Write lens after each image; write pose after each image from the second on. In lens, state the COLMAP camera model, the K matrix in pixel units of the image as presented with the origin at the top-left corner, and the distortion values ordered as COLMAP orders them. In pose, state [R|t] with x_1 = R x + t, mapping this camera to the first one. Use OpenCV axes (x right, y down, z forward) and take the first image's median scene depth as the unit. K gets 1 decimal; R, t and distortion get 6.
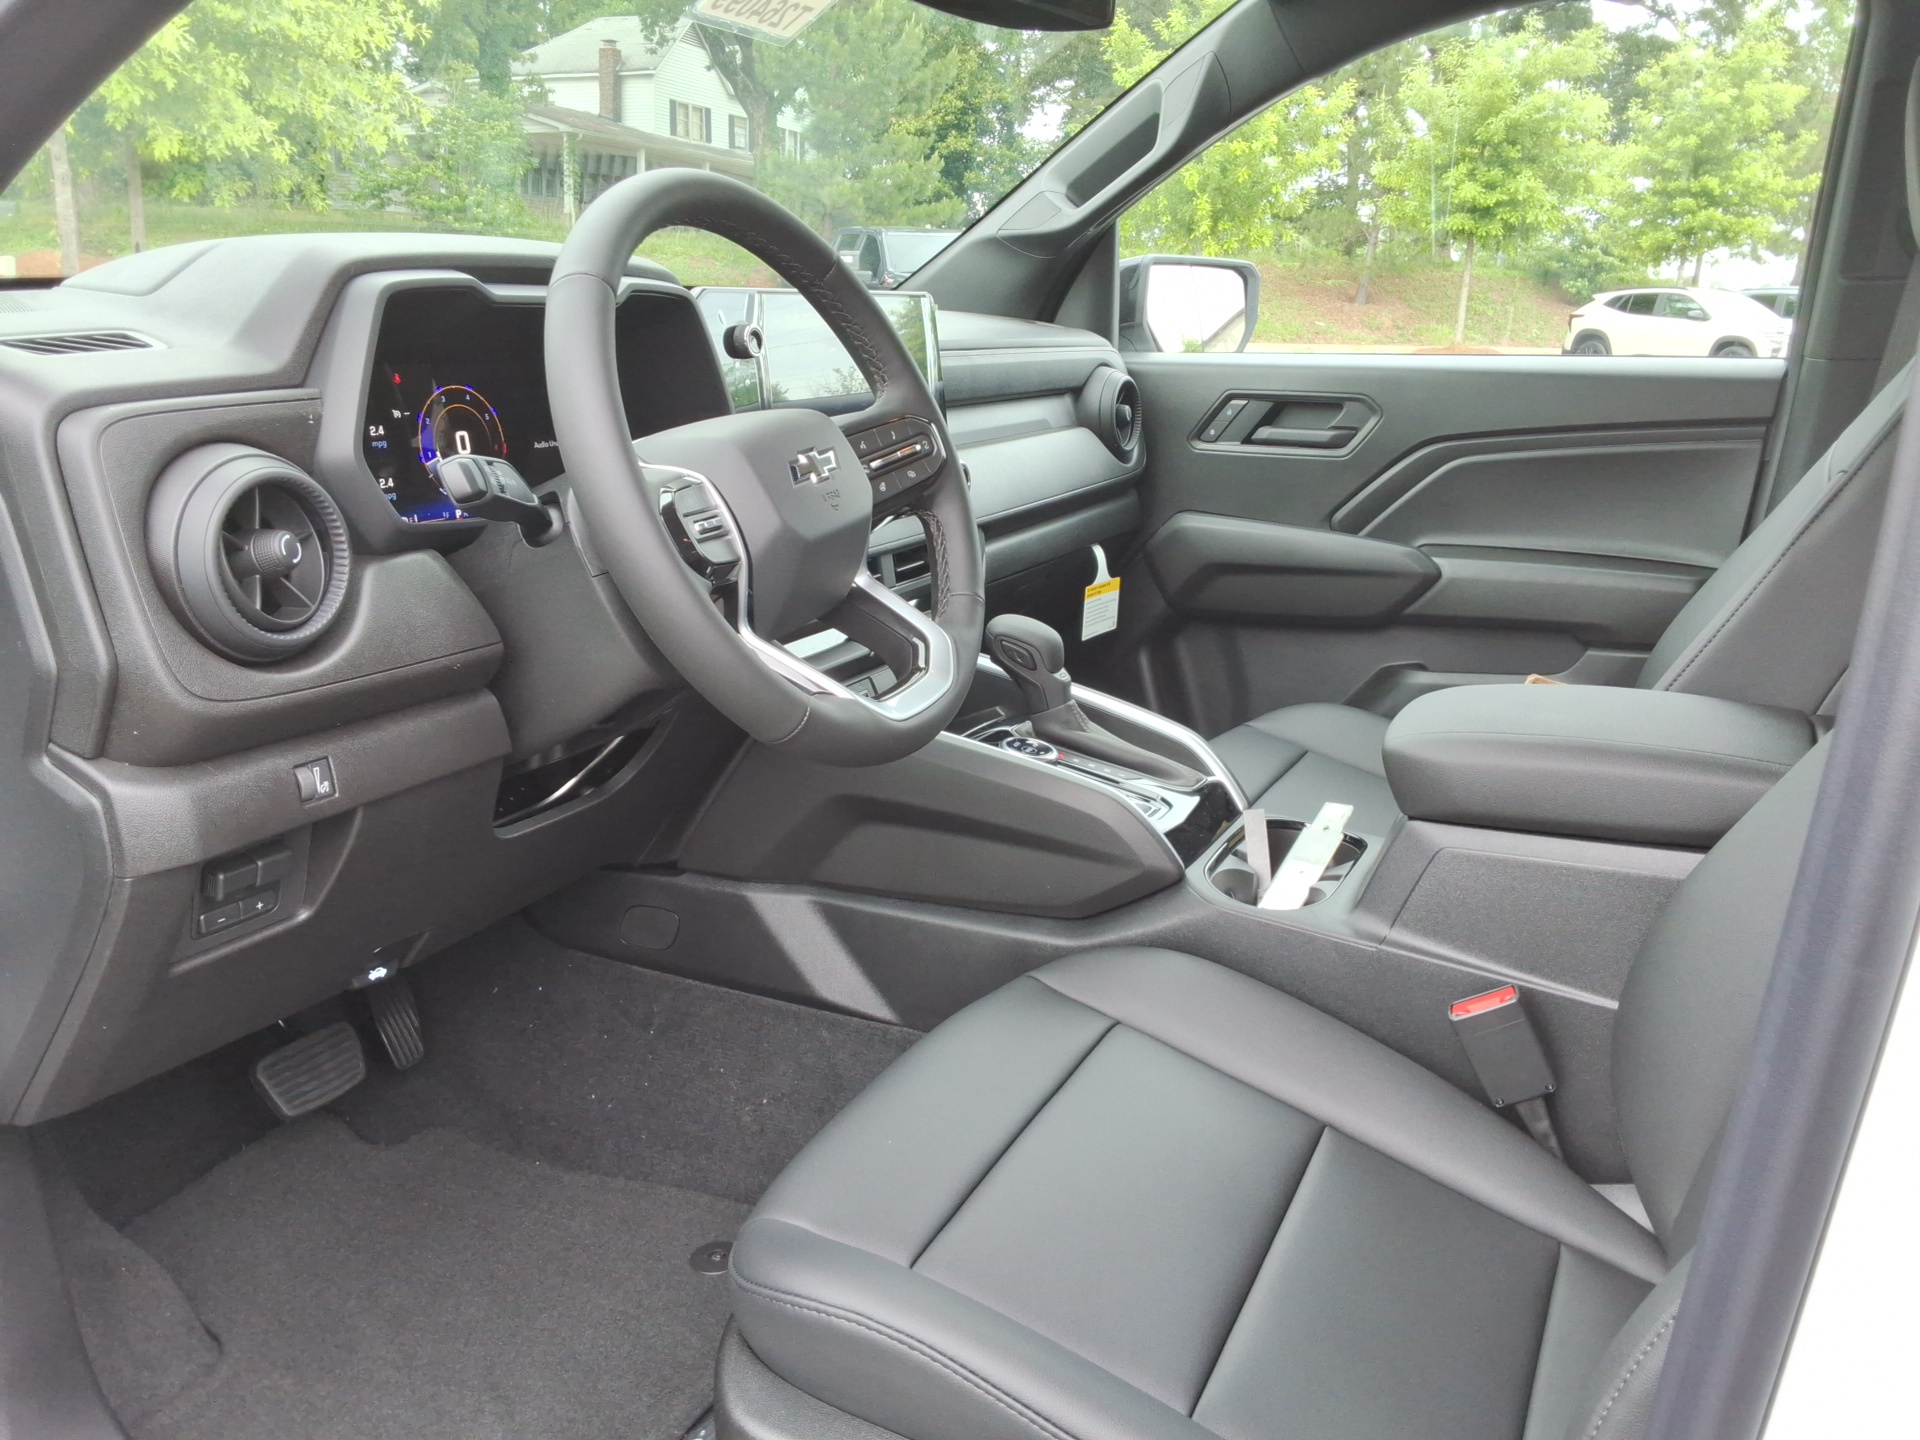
lens RADIAL K [[1545.0, 0, 984.0], [0, 1545.0, 673.7], [0, 0, 1]] dist [0.159815, -0.265171]
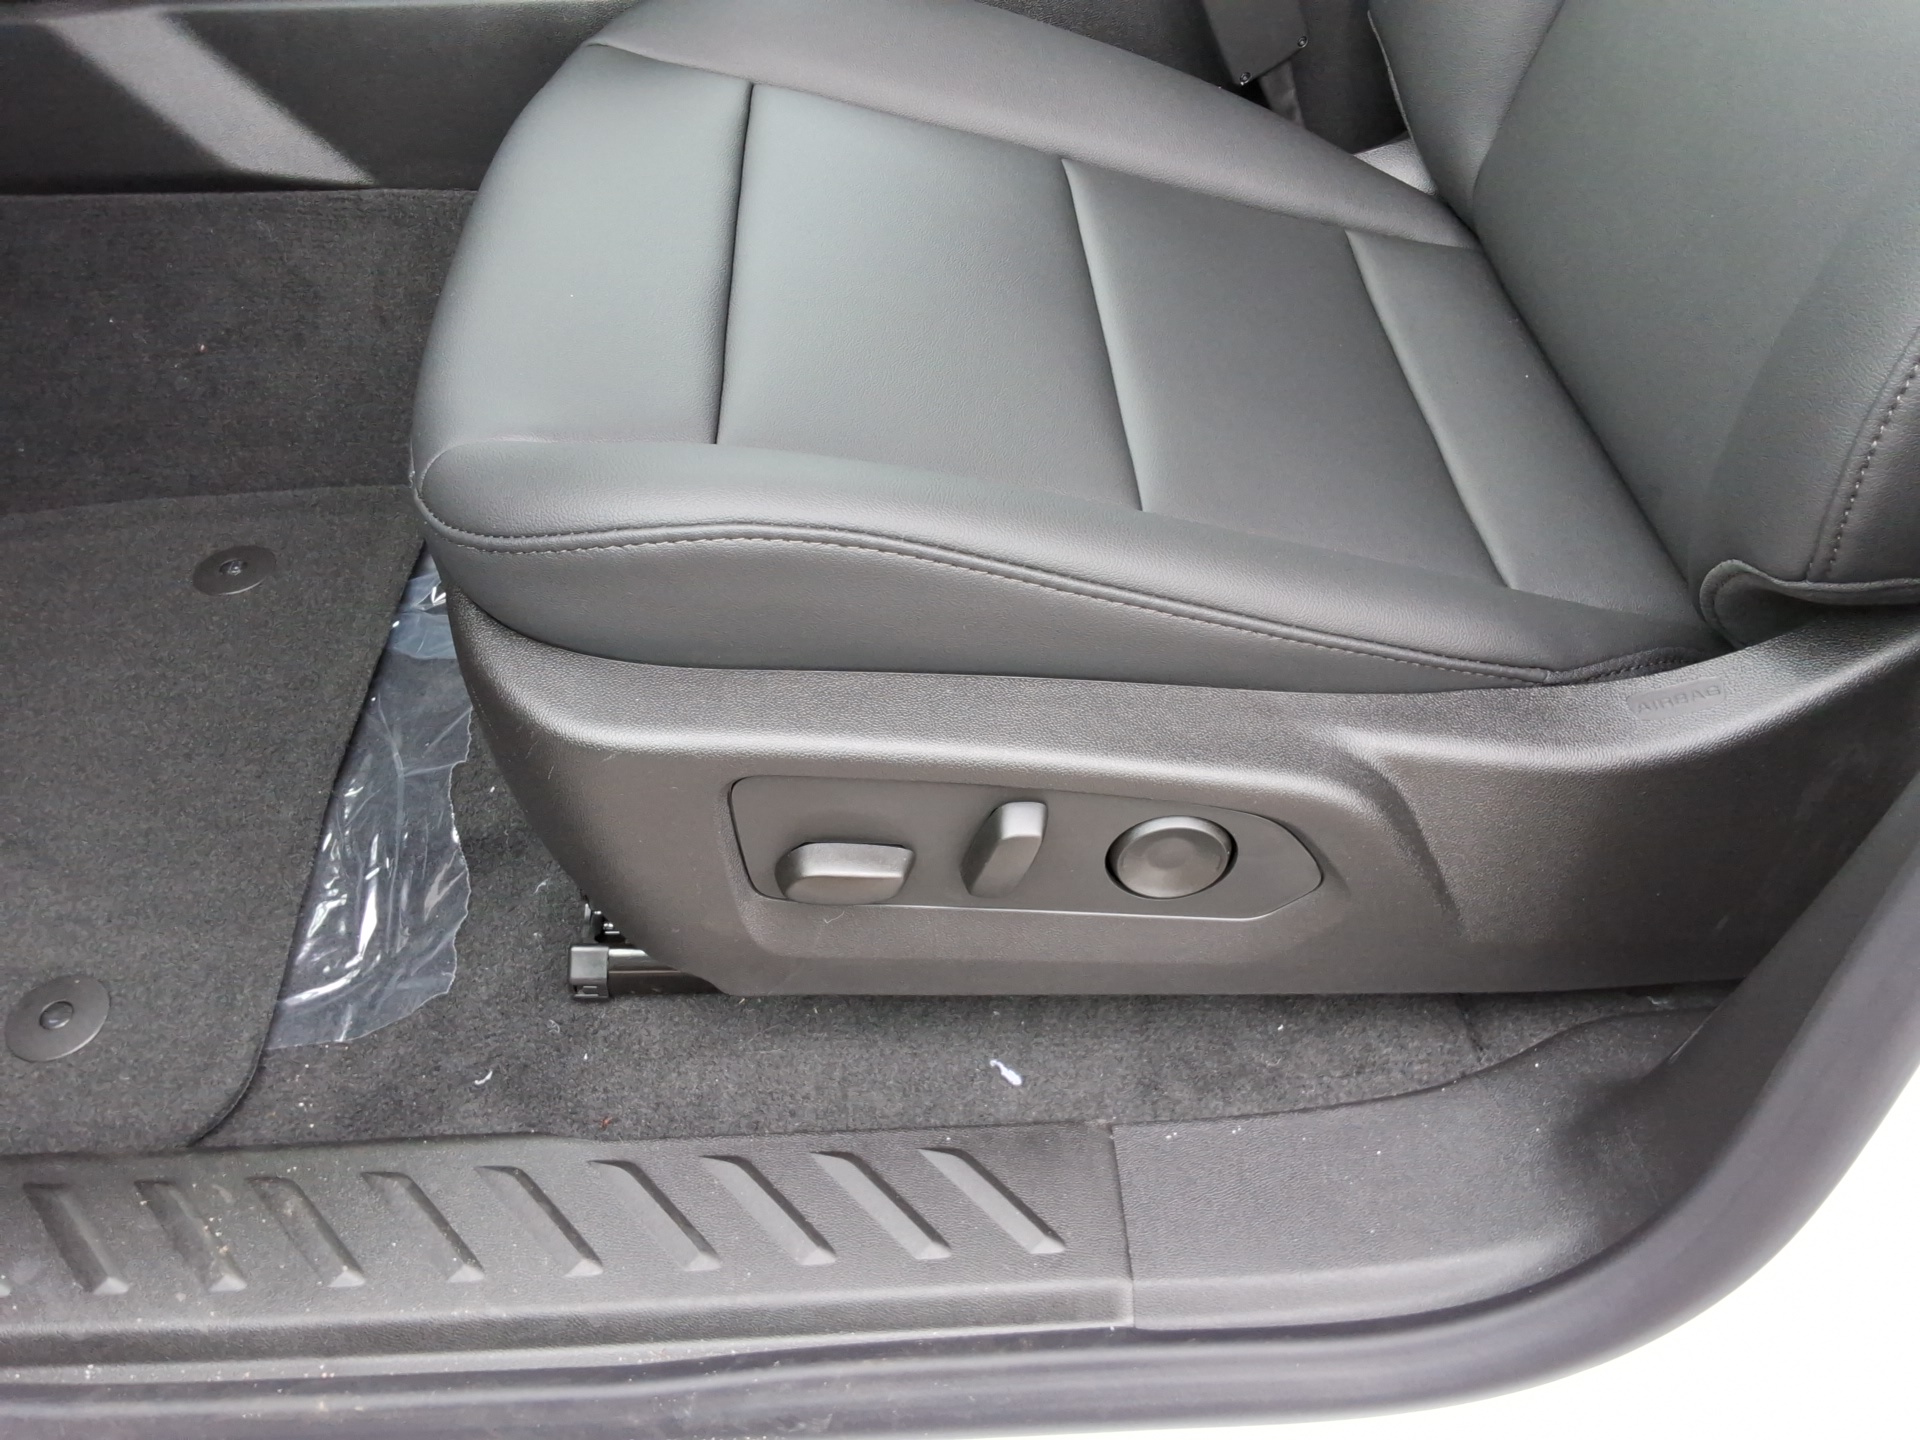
lens RADIAL K [[1537.7, 0, 974.0], [0, 1537.7, 700.6], [0, 0, 1]] dist [0.103294, -0.158118]
pose [[0.881124, -0.331026, 0.337702, -0.158698], [0.118026, 0.845474, 0.520811, 0.113648], [-0.457920, -0.419041, 0.784037, 0.320768]]
